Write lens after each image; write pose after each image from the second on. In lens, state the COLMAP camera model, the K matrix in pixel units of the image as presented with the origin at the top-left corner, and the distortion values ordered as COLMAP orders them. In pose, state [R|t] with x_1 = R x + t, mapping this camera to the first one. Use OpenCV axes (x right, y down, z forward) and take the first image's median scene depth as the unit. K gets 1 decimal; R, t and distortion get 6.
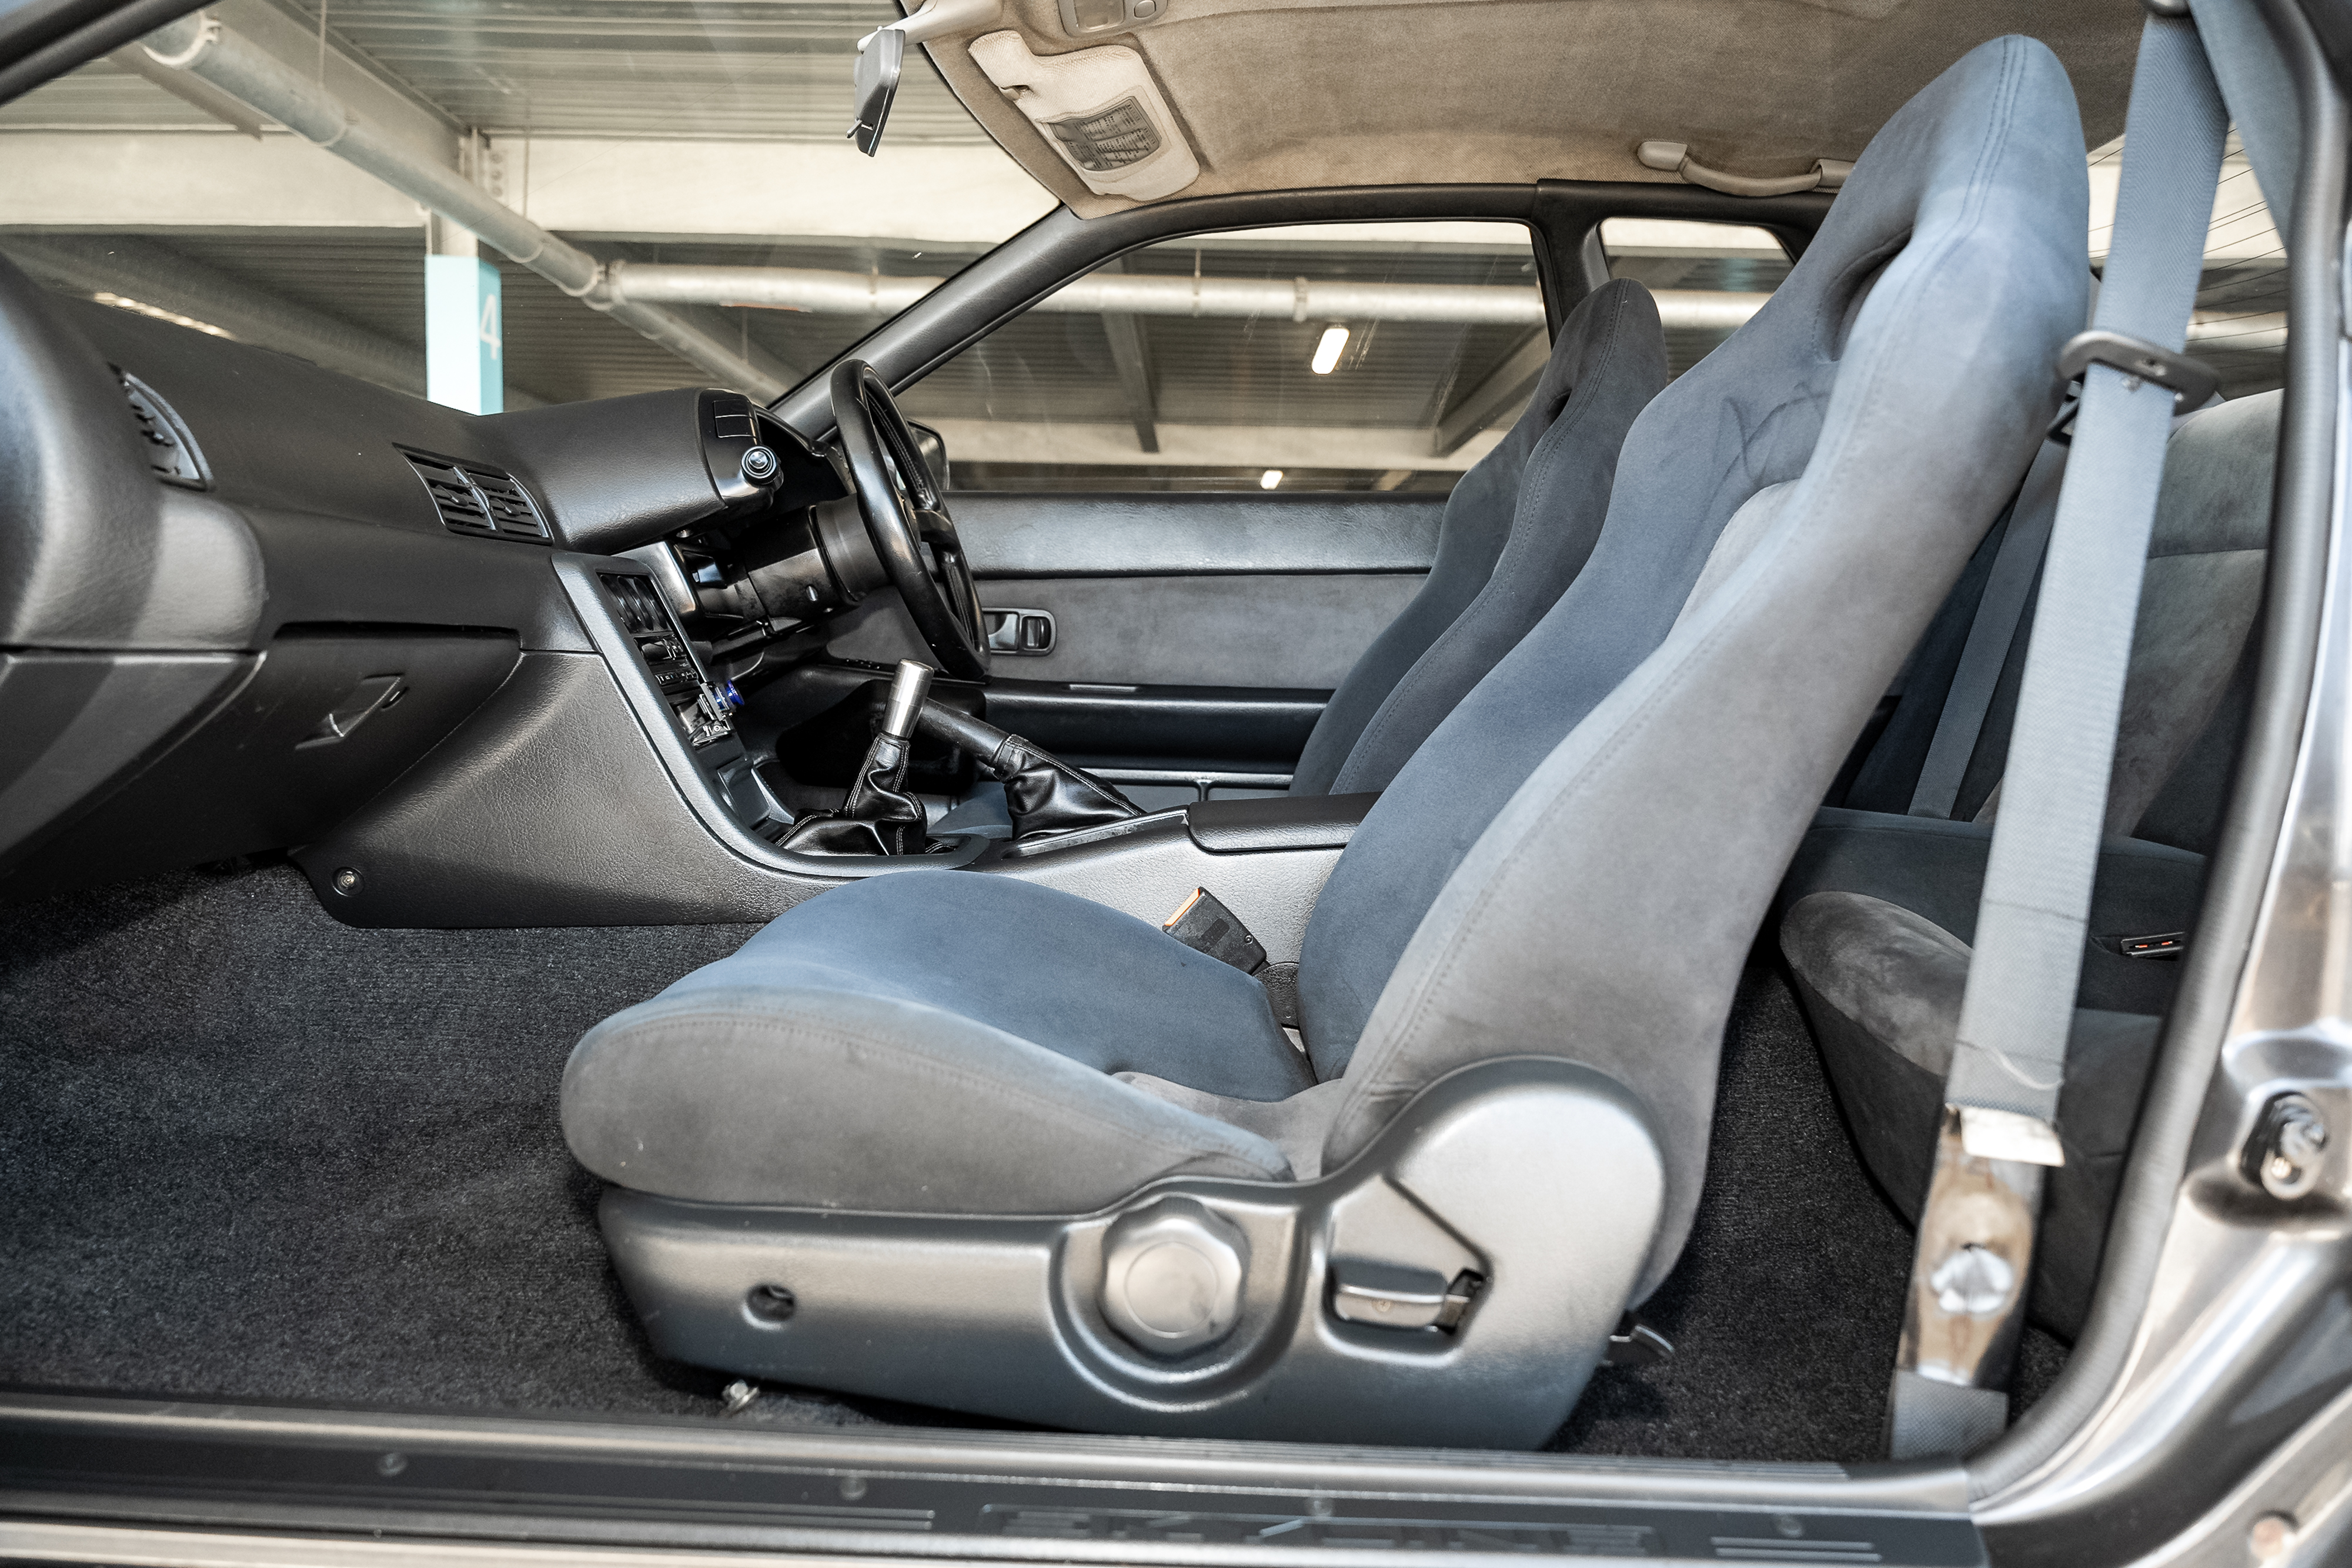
lens RADIAL K [[1613.1, 0, 1176.0], [0, 1613.1, 784.0], [0, 0, 1]] dist [0.000255, 0.000051]
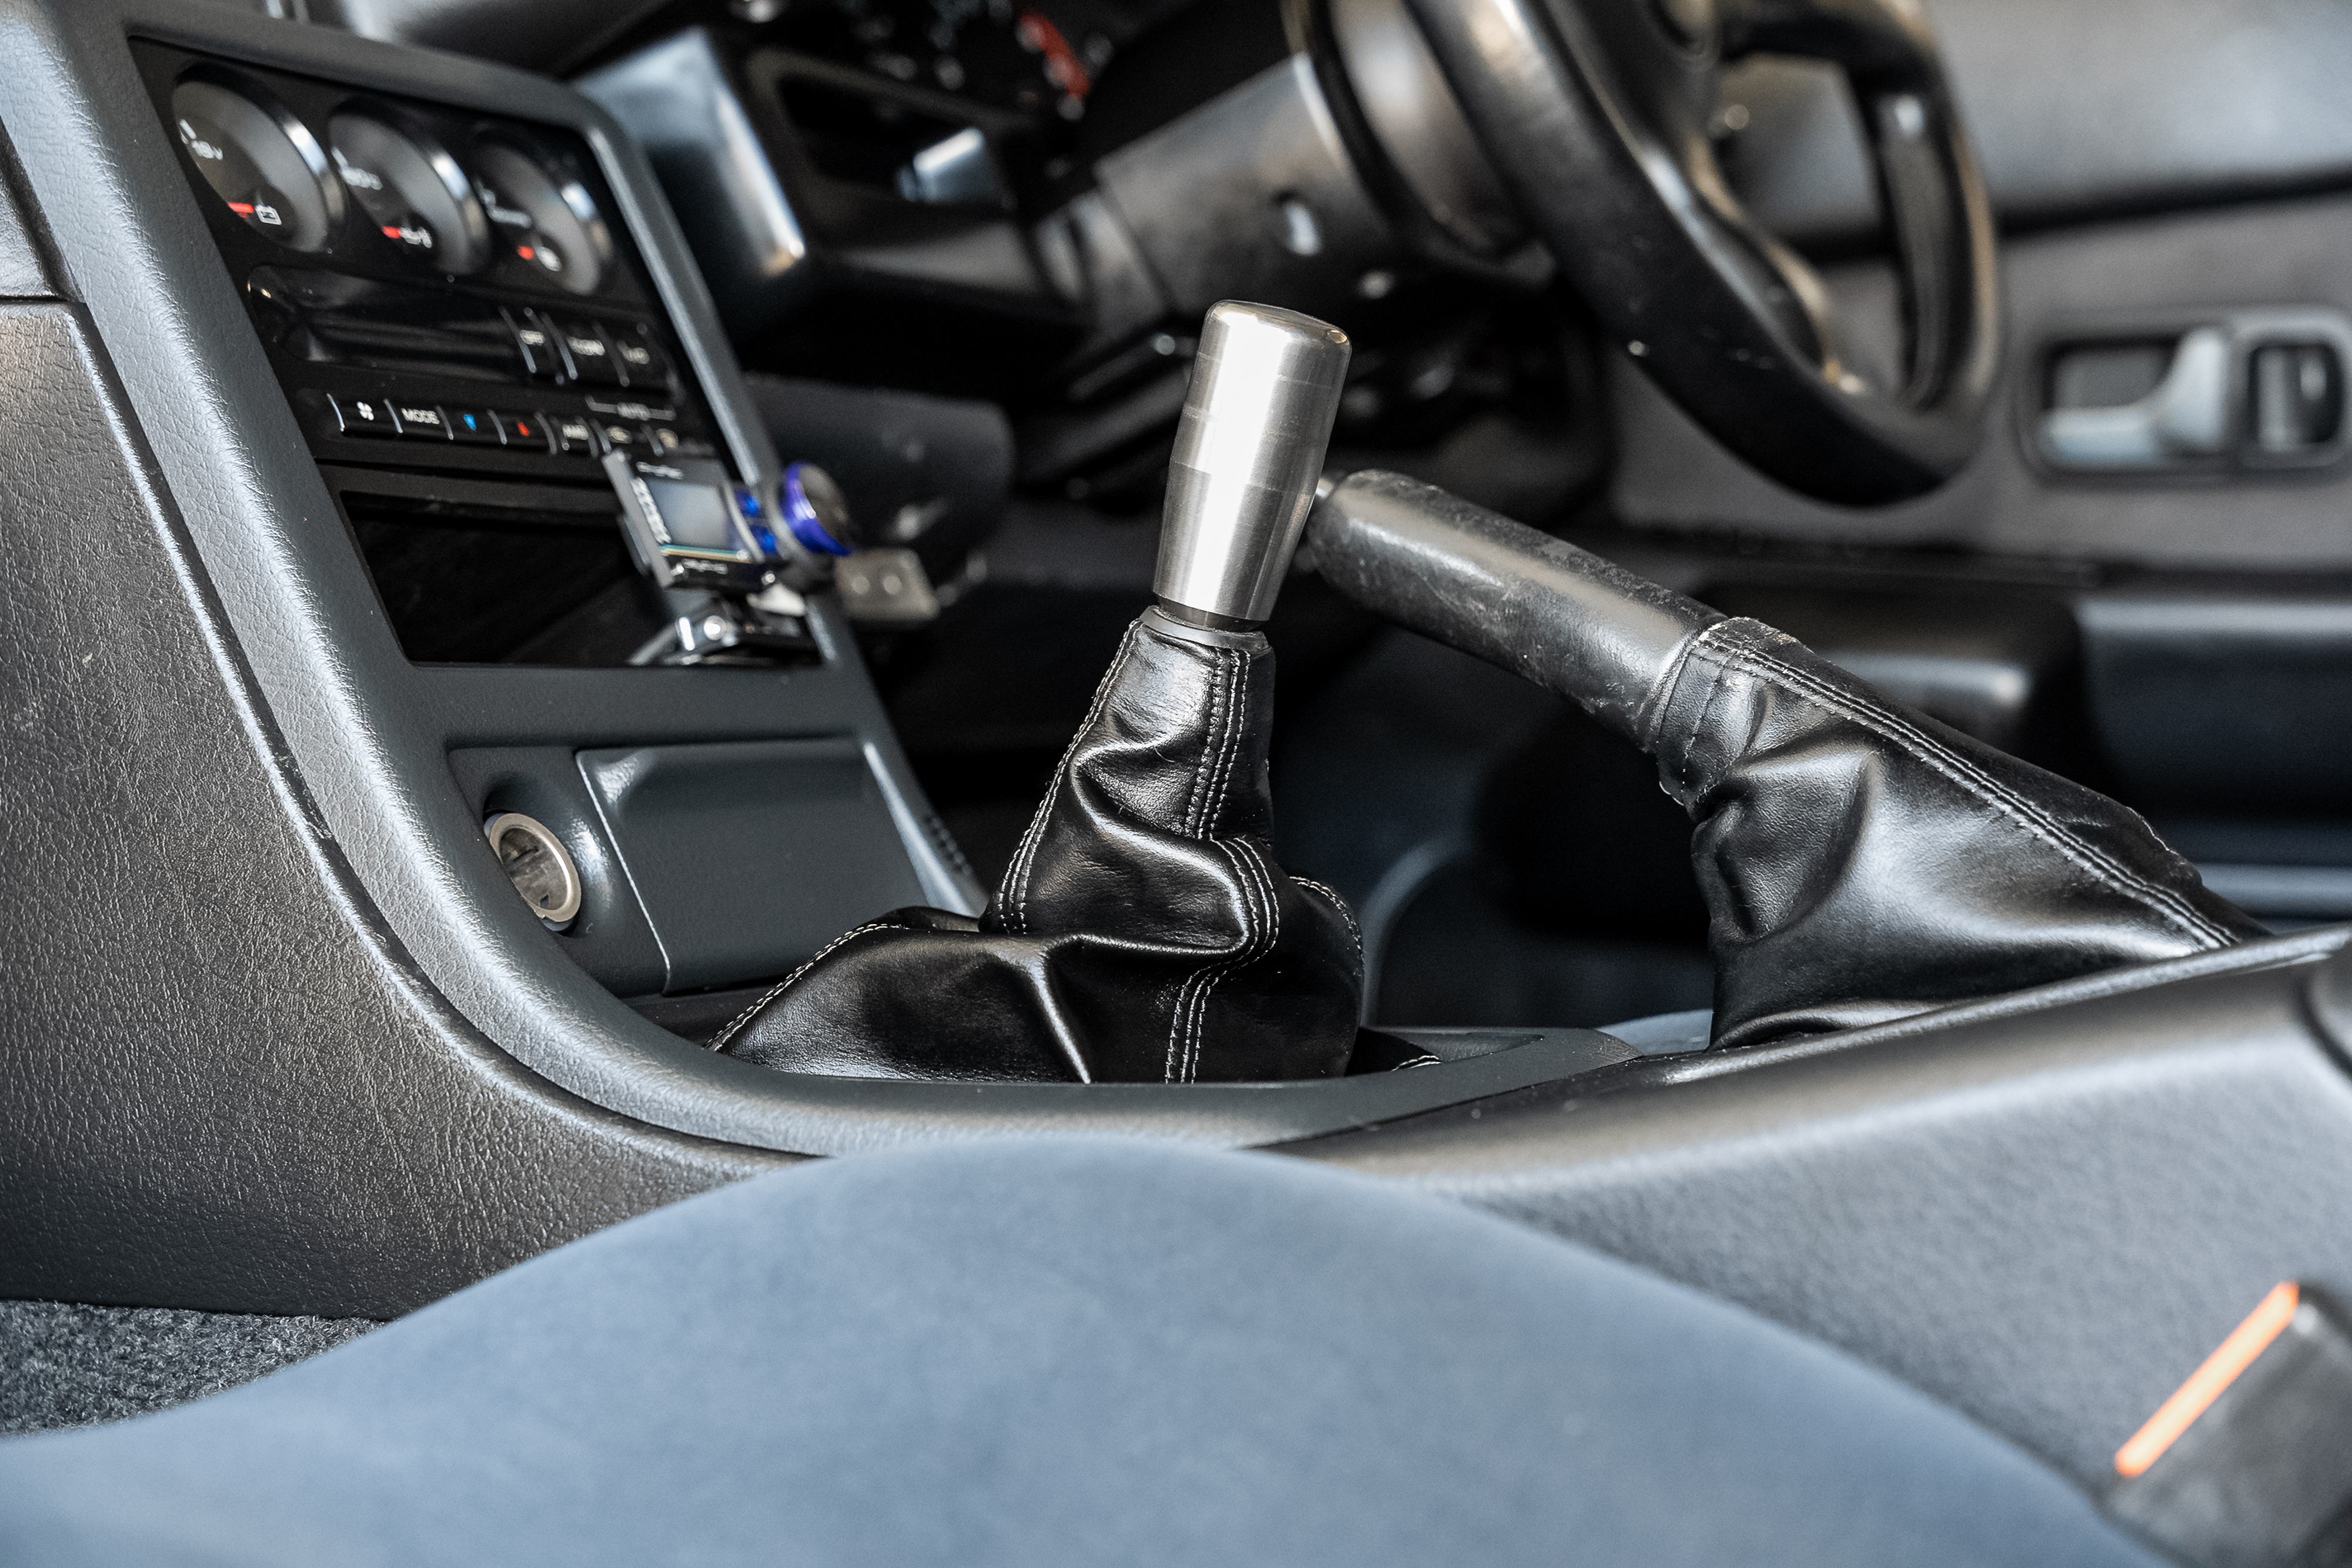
lens RADIAL K [[3839.4, 0, 1176.0], [0, 3839.4, 784.0], [0, 0, 1]] dist [0.004599, -0.016046]
pose [[0.855669, -0.016731, -0.517253, 0.123426], [-0.028296, 0.996470, -0.079040, 0.042013], [0.516749, 0.082268, 0.852175, 0.482097]]
